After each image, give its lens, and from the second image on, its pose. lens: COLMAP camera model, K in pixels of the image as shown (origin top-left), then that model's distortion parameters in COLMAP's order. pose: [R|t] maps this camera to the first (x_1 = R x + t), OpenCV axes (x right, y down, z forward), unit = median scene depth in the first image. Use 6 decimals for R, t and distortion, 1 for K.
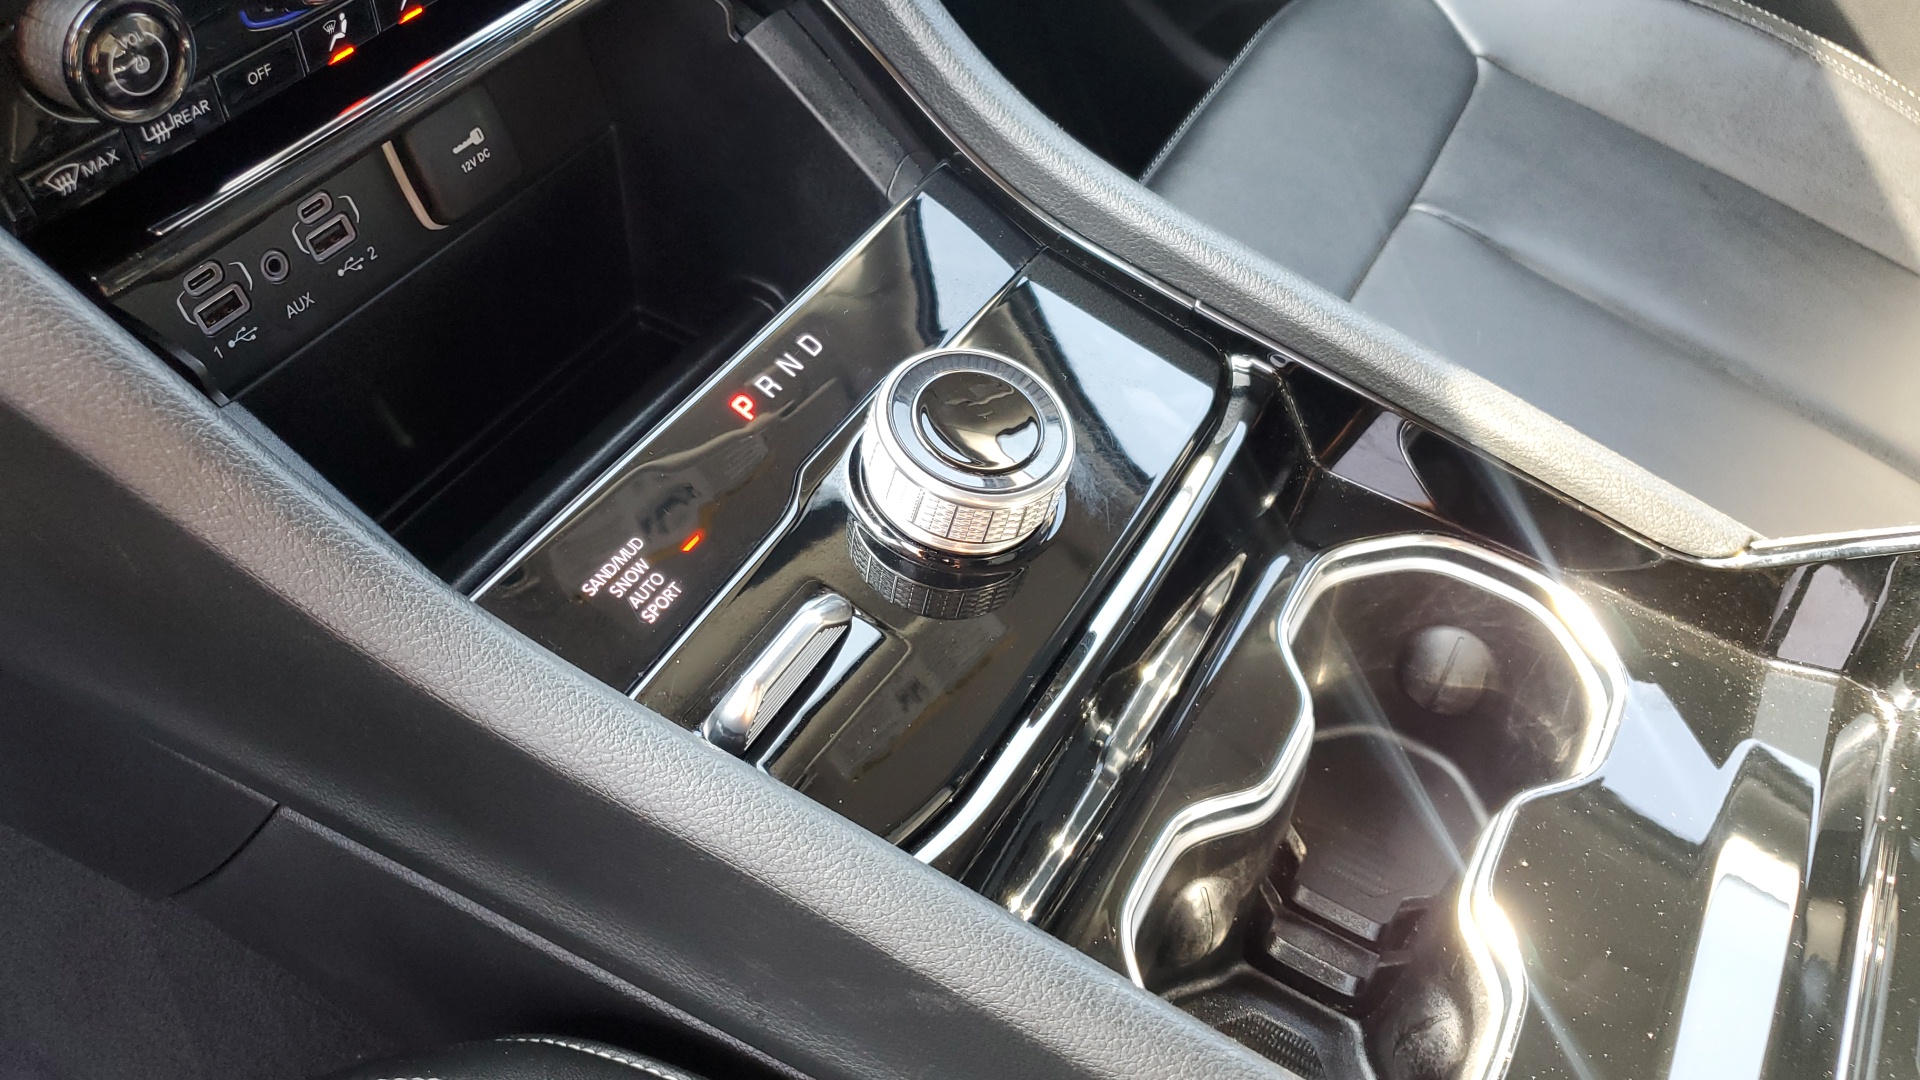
lens RADIAL K [[1498.6, 0, 986.2], [0, 1498.6, 560.2], [0, 0, 1]] dist [-0.006812, -0.003452]
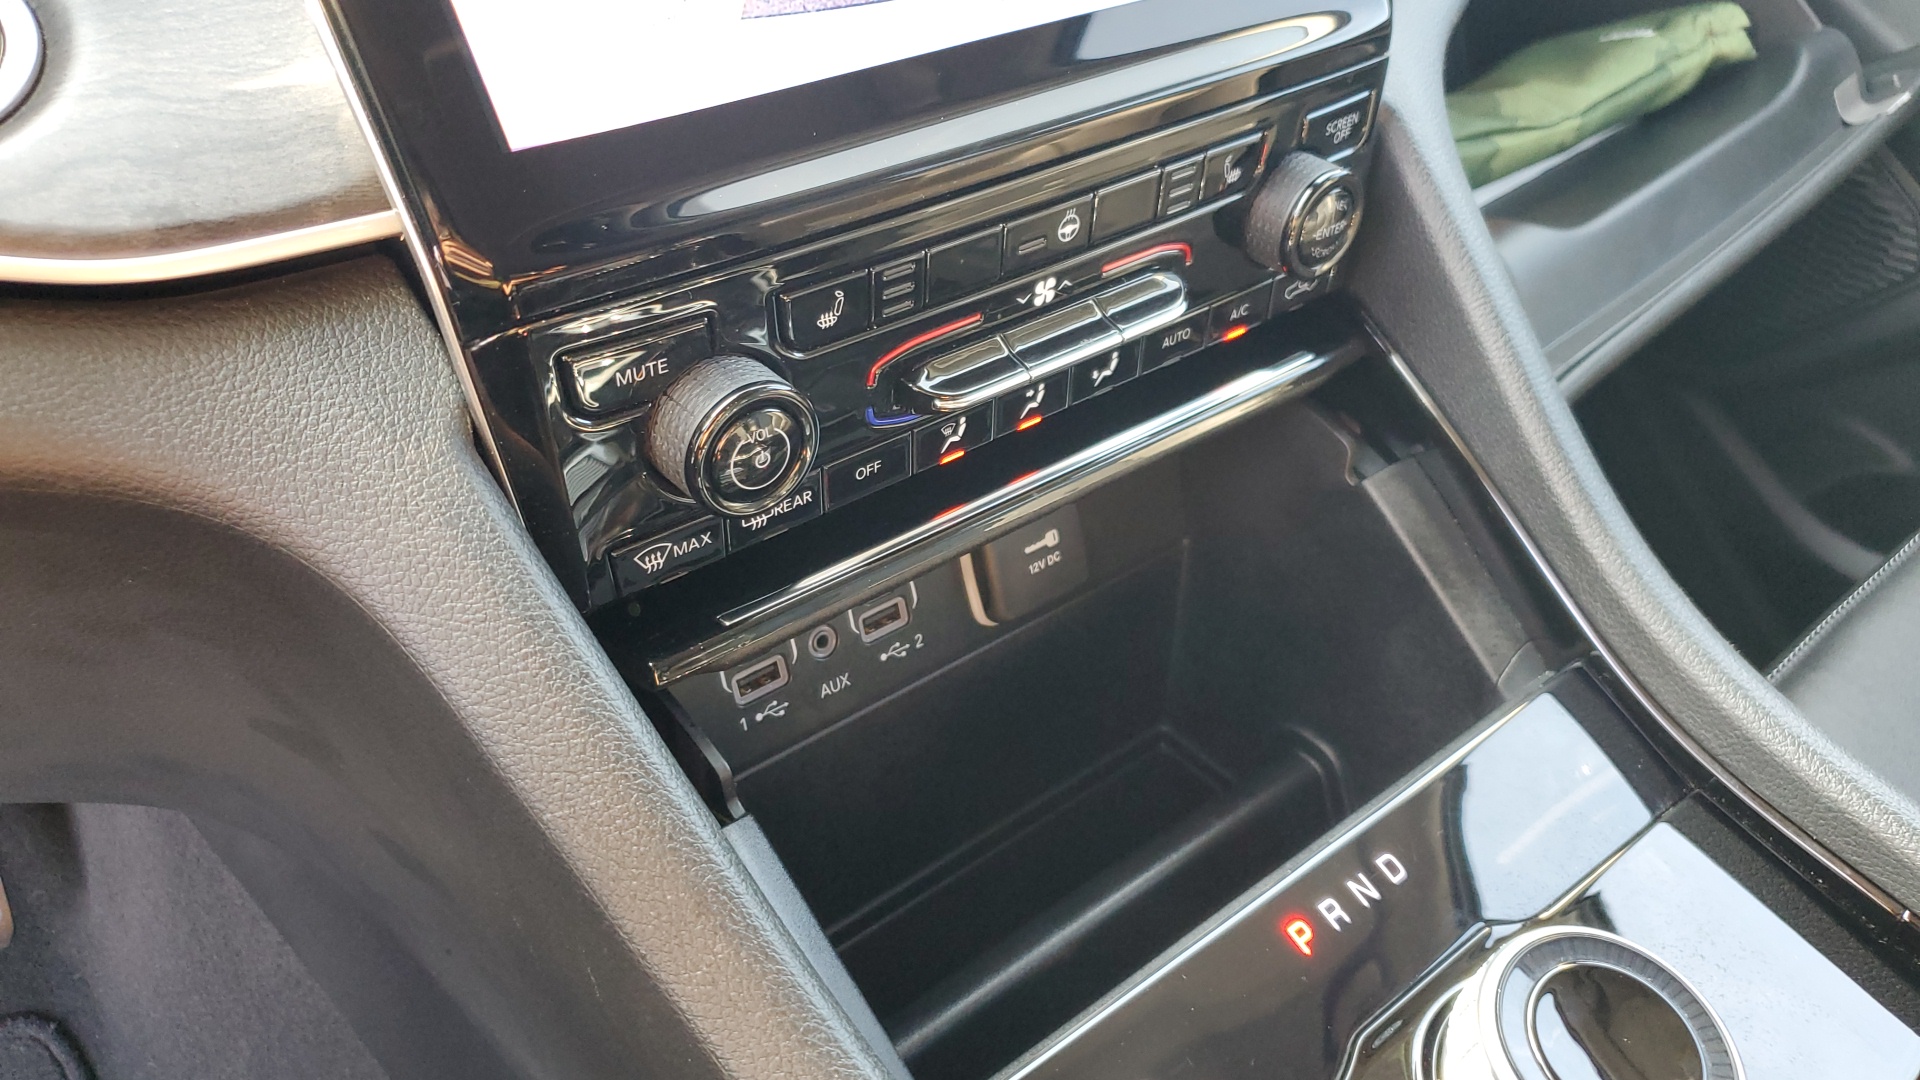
lens RADIAL K [[1468.7, 0, 950.5], [0, 1468.7, 528.9], [0, 0, 1]] dist [0.016226, -0.000090]
pose [[0.929801, 0.175997, -0.323256, -0.115498], [-0.246308, 0.950153, -0.191158, -0.108592], [0.273500, 0.257360, 0.926803, 0.148634]]
